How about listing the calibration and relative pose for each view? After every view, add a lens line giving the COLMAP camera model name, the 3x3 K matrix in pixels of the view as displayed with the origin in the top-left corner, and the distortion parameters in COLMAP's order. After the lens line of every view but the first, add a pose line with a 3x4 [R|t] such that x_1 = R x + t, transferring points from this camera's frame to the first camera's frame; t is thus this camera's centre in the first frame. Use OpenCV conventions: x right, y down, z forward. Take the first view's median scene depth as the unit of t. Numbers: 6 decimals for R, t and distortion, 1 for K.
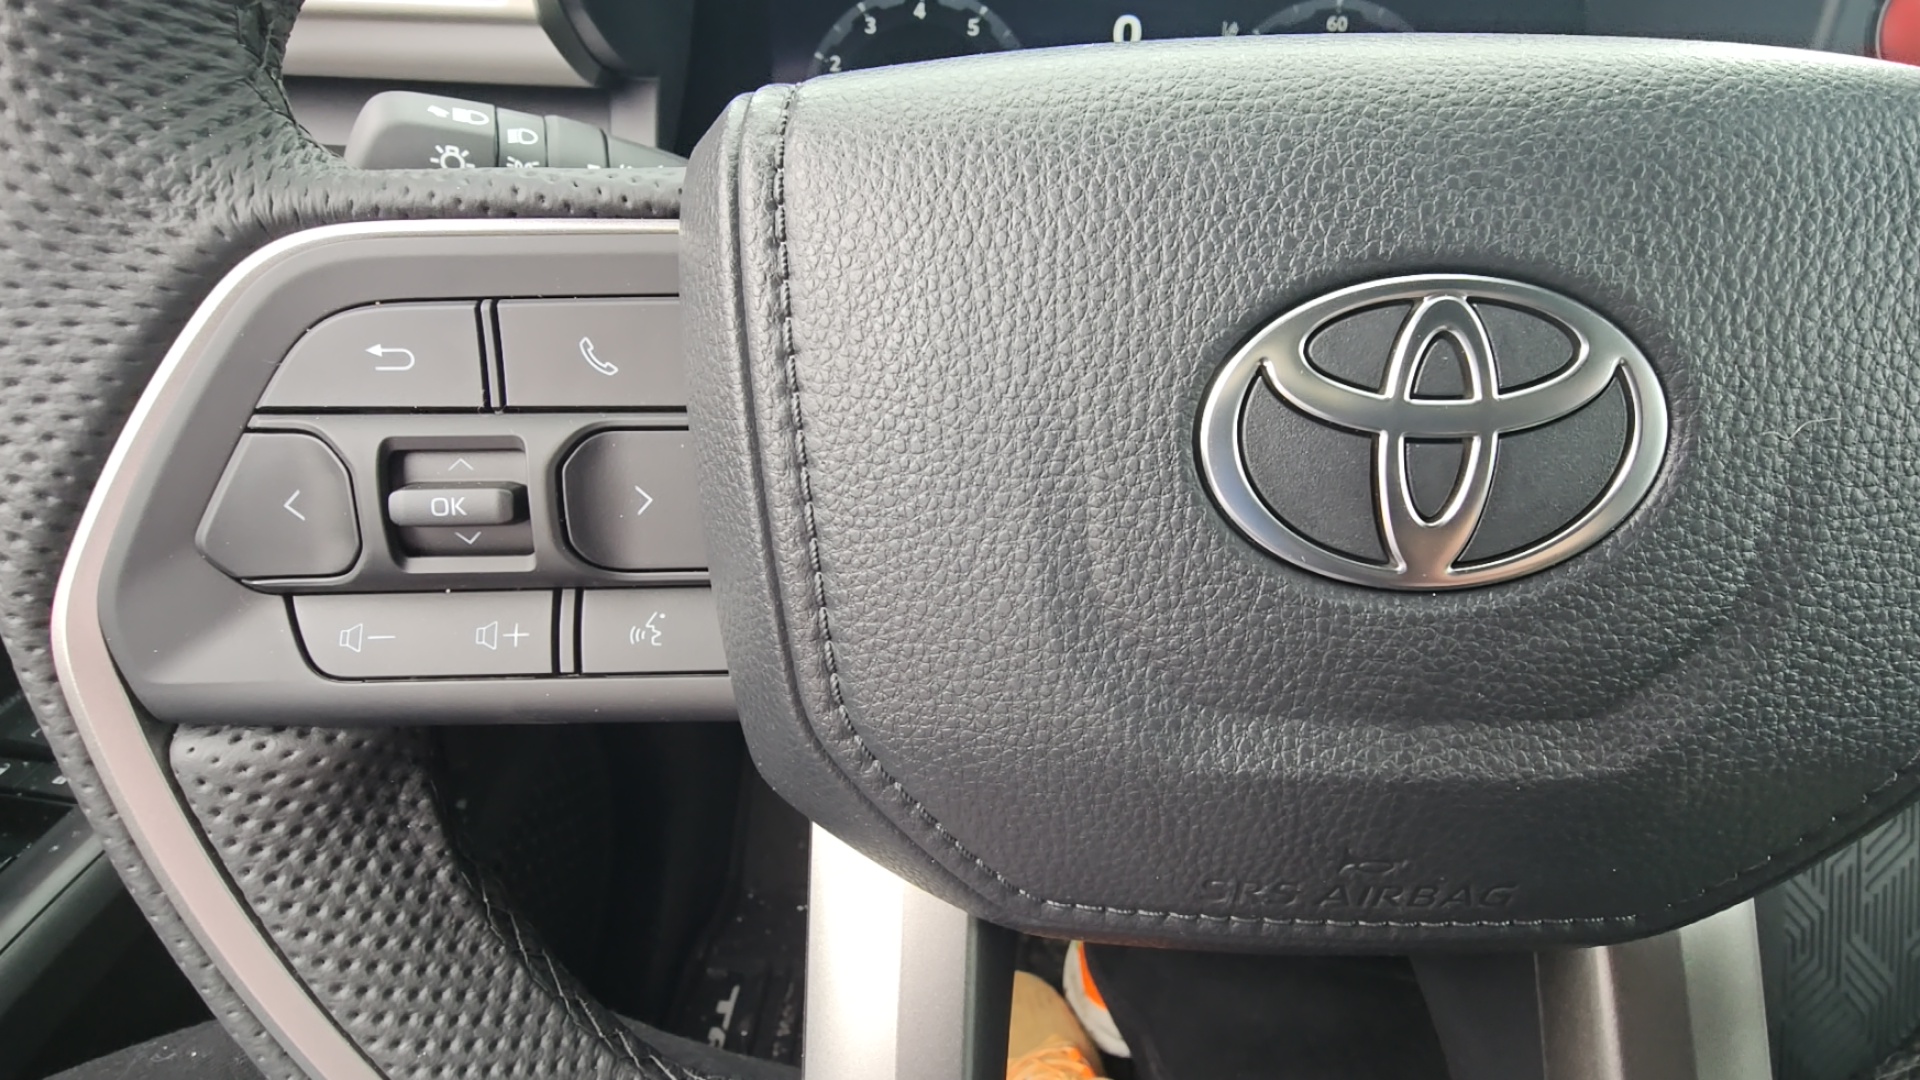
lens RADIAL K [[867.0, 0, 973.1], [0, 867.0, 539.9], [0, 0, 1]] dist [0.007200, -0.006328]
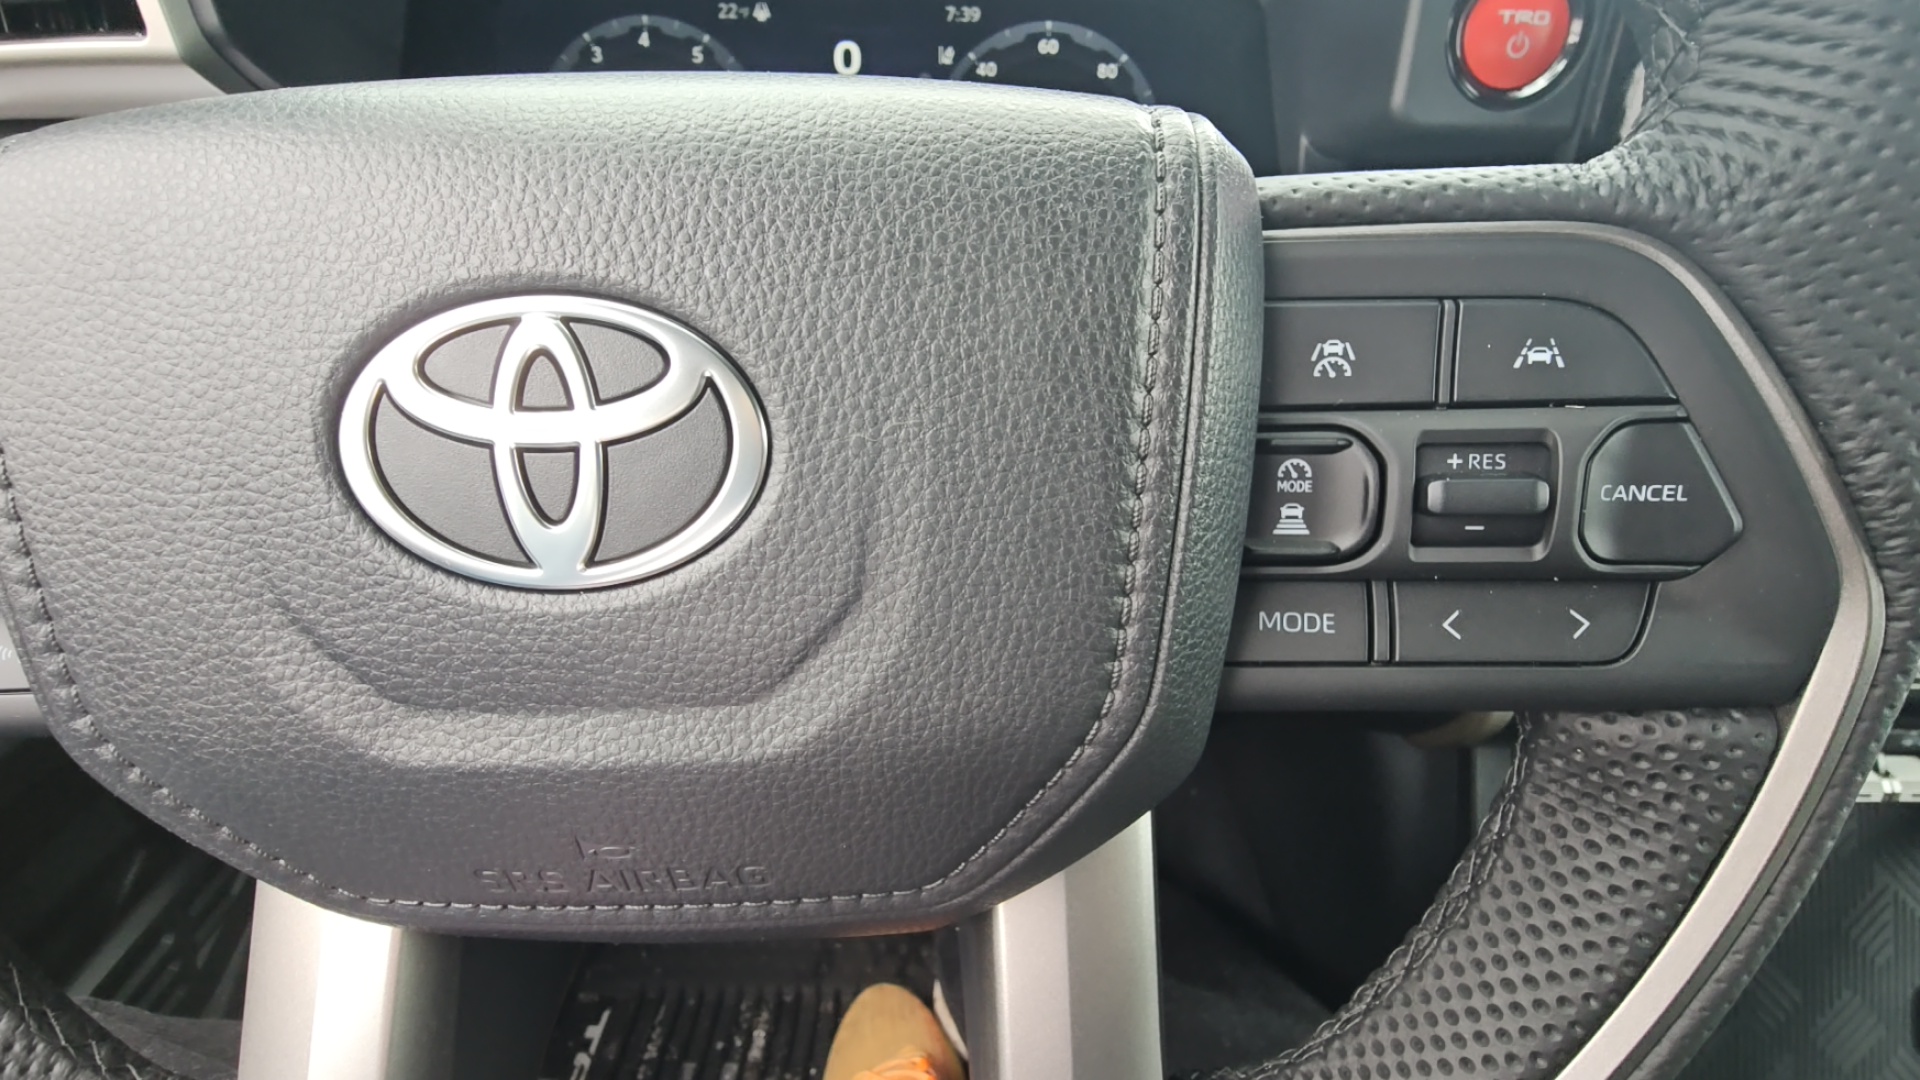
lens RADIAL K [[867.0, 0, 947.2], [0, 867.0, 553.8], [0, 0, 1]] dist [0.007200, -0.006328]
pose [[0.999368, -0.028262, 0.021578, 0.255747], [0.028371, 0.999586, -0.004744, 0.009054], [-0.021435, 0.005353, 0.999756, -0.024157]]
